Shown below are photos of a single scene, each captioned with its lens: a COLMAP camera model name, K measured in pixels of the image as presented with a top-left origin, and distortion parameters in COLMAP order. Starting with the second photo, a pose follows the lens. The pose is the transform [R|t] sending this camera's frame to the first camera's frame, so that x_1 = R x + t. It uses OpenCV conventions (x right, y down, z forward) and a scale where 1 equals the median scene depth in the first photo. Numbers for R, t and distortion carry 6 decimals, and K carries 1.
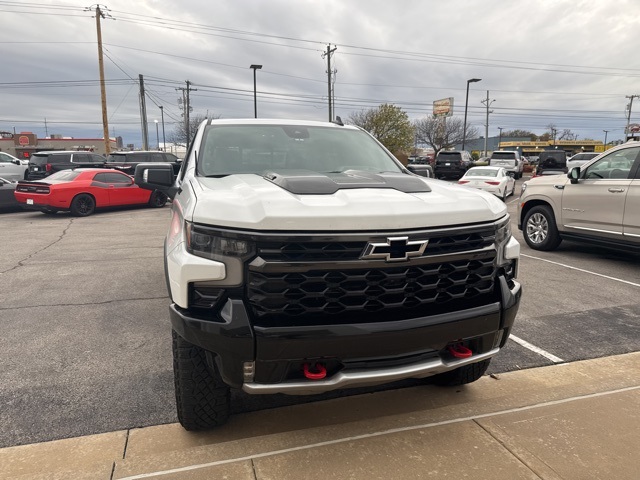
lens RADIAL K [[449.9, 0, 321.1], [0, 449.9, 236.1], [0, 0, 1]] dist [0.032771, -0.042163]
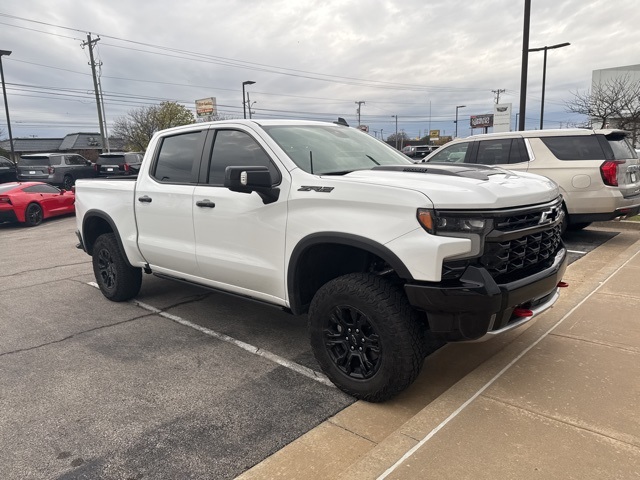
lens RADIAL K [[449.9, 0, 321.5], [0, 449.9, 234.8], [0, 0, 1]] dist [0.032771, -0.042163]
pose [[0.866513, -0.113450, 0.486091, -0.745833], [0.113728, 0.993087, 0.029045, -0.020832], [-0.486026, 0.030114, 0.873425, 0.075742]]
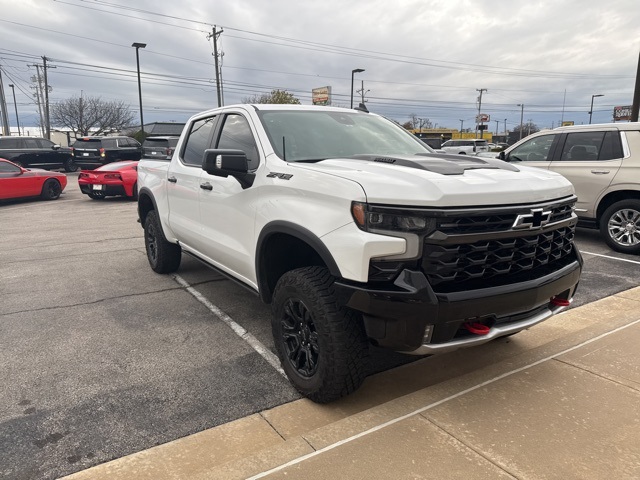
lens RADIAL K [[449.9, 0, 321.3], [0, 449.9, 233.1], [0, 0, 1]] dist [0.032771, -0.042163]
pose [[0.963720, -0.051780, 0.261844, -0.448967], [0.045749, 0.998530, 0.029081, 0.003420], [-0.262965, -0.016047, 0.964672, -0.004431]]
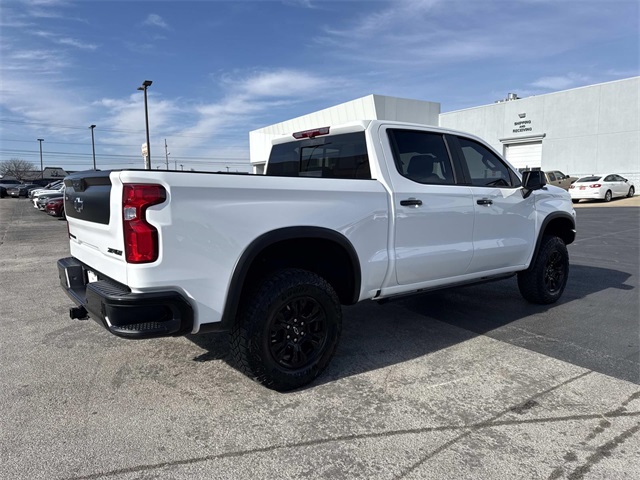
lens RADIAL K [[449.9, 0, 319.3], [0, 449.9, 240.4], [0, 0, 1]] dist [0.032771, -0.042163]
pose [[-0.354871, -0.099562, 0.929599, -1.531622], [0.136071, 0.978225, 0.156715, -0.272433], [-0.924960, 0.182105, -0.333596, 2.221237]]
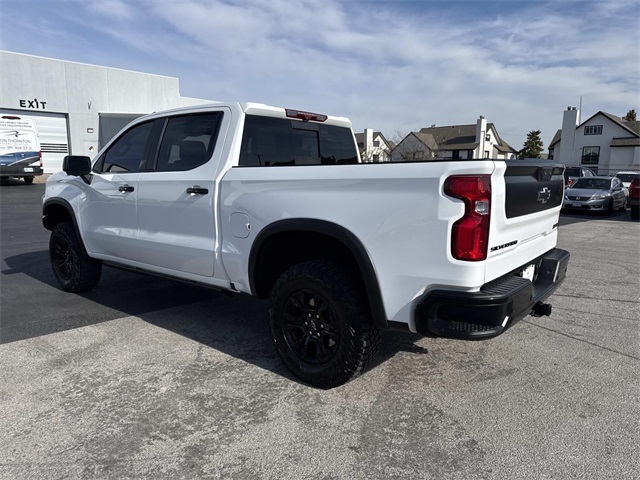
lens RADIAL K [[449.9, 0, 321.3], [0, 449.9, 236.1], [0, 0, 1]] dist [0.032771, -0.042163]
pose [[-0.836383, 0.079250, -0.542386, 0.426396], [-0.080782, 0.960868, 0.264965, -0.391170], [0.542160, 0.265427, -0.797252, 2.863105]]
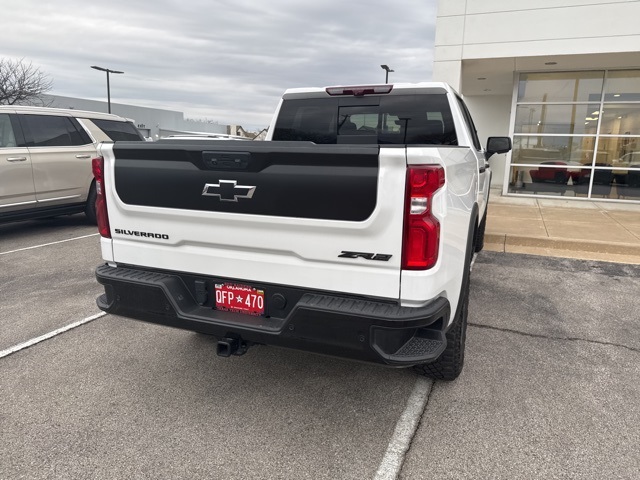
lens RADIAL K [[449.9, 0, 323.4], [0, 449.9, 237.9], [0, 0, 1]] dist [0.032771, -0.042163]
pose [[-0.776321, -0.134856, 0.615743, -0.956023], [0.084217, 0.945898, 0.313345, -0.391071], [-0.624687, 0.295112, -0.722963, 2.760008]]
